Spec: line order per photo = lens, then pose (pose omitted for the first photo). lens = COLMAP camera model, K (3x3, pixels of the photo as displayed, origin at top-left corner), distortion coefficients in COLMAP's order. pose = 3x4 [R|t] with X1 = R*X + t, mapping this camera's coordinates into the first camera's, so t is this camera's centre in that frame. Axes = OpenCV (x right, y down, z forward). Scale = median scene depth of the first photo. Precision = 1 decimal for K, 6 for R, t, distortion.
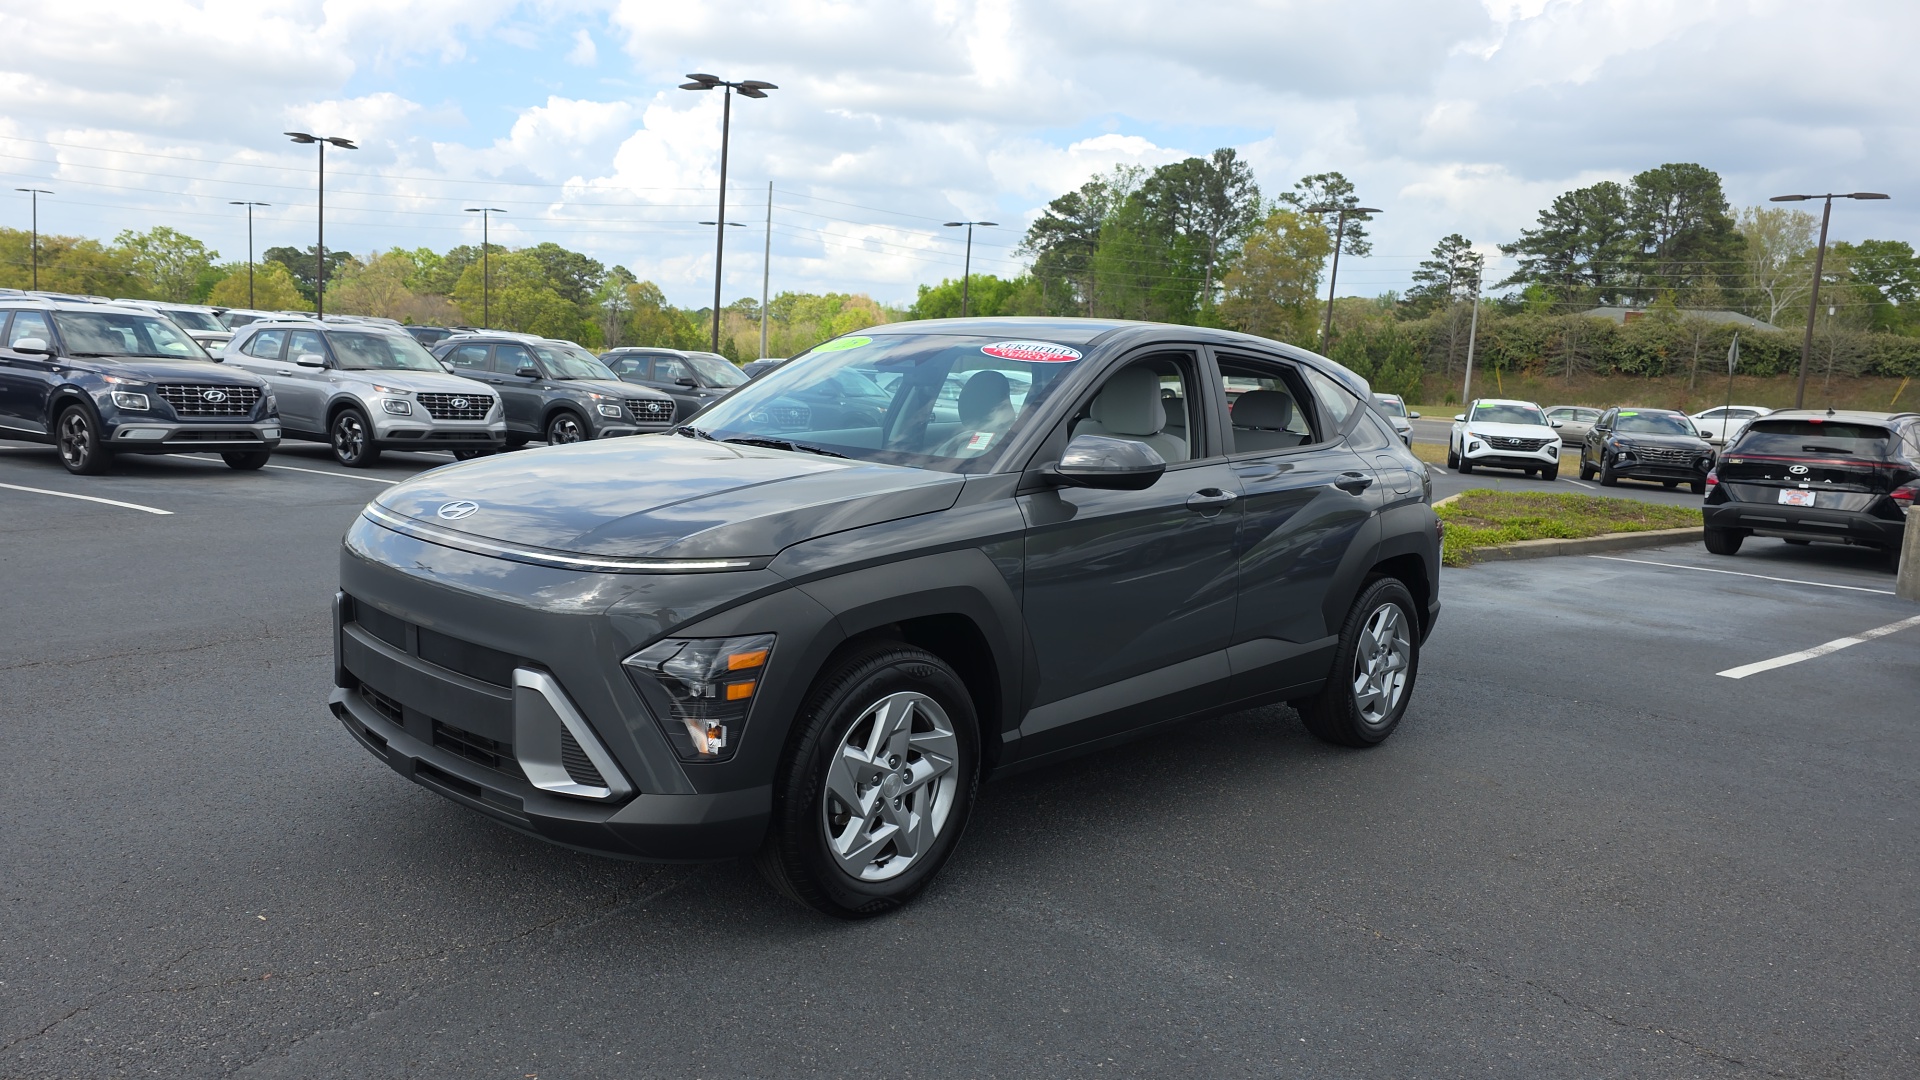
lens RADIAL K [[1276.1, 0, 890.6], [0, 1276.1, 542.1], [0, 0, 1]] dist [0.036095, -0.037856]
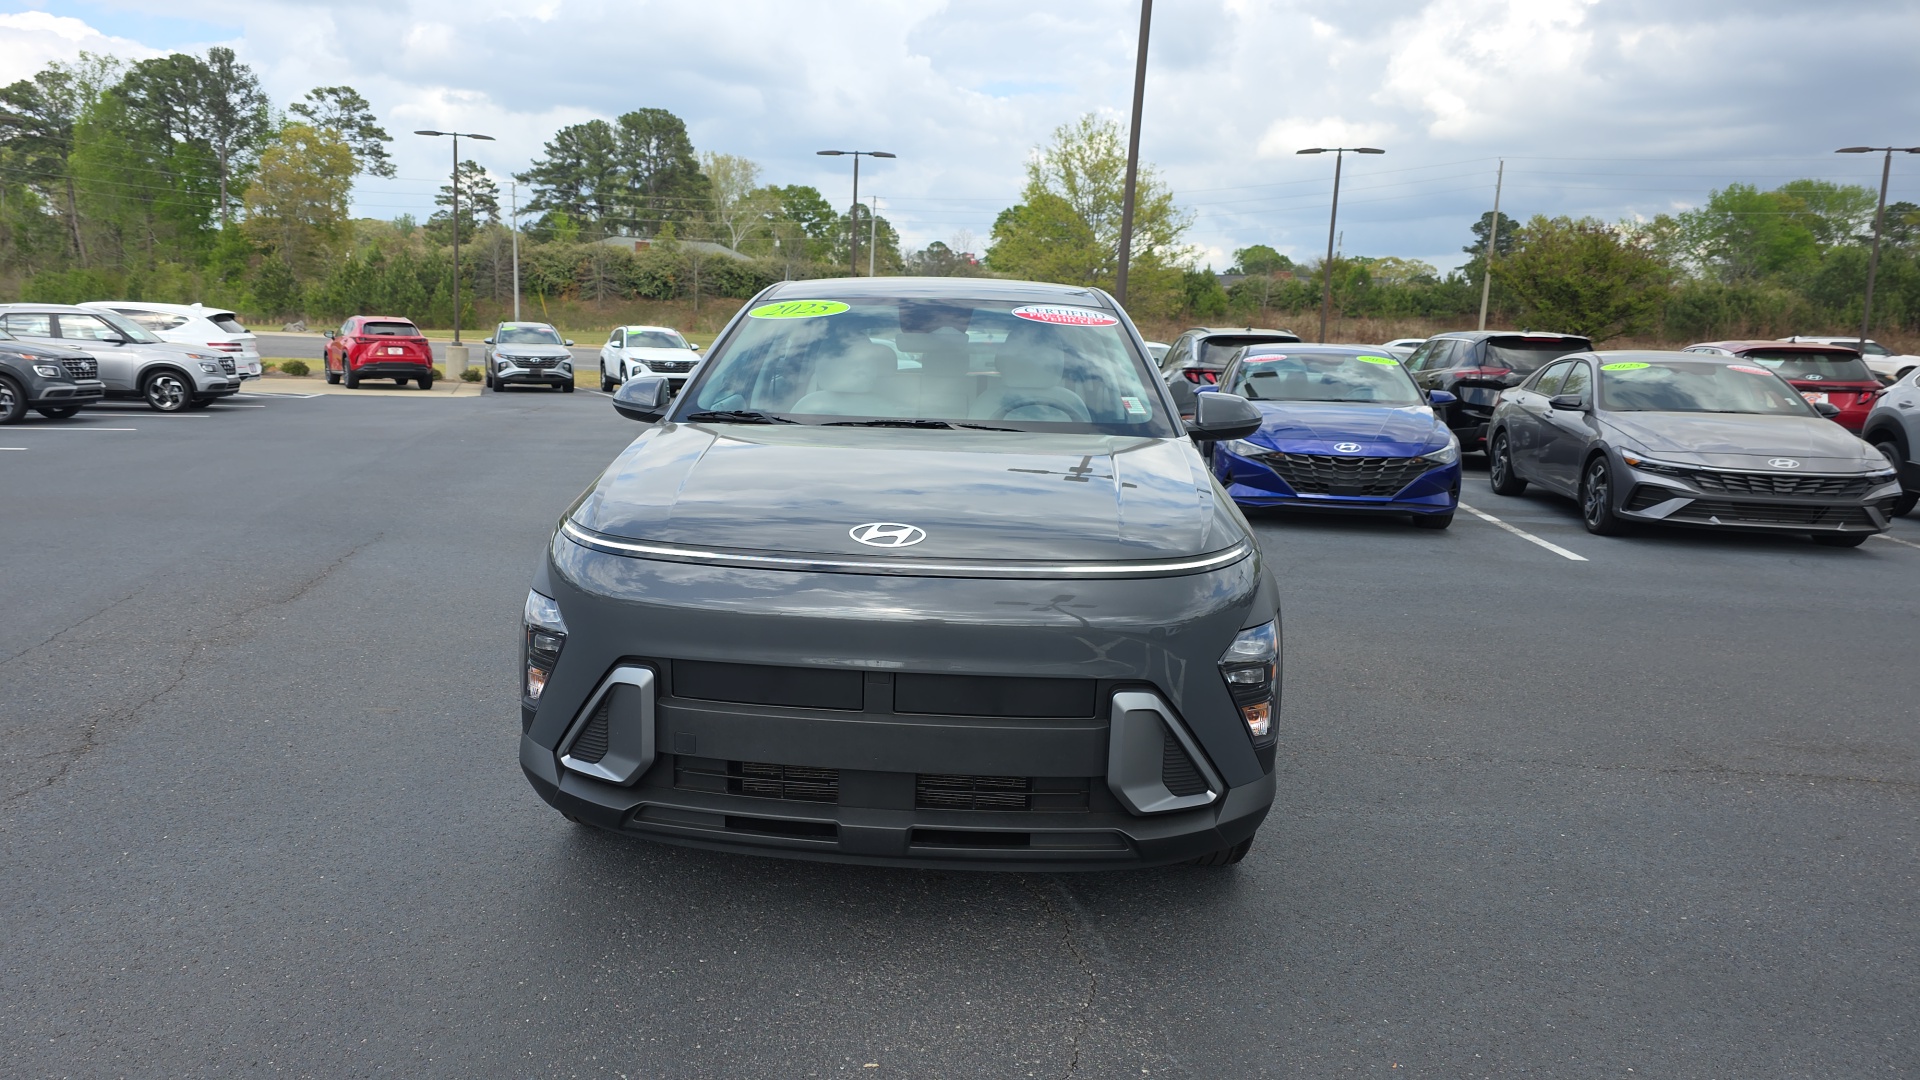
lens RADIAL K [[1276.1, 0, 890.6], [0, 1276.1, 542.1], [0, 0, 1]] dist [0.036095, -0.037856]
pose [[0.761006, -0.132798, 0.635007, -0.670167], [0.096495, 0.991107, 0.091627, -0.073358], [-0.641528, -0.008453, 0.767053, 0.276821]]
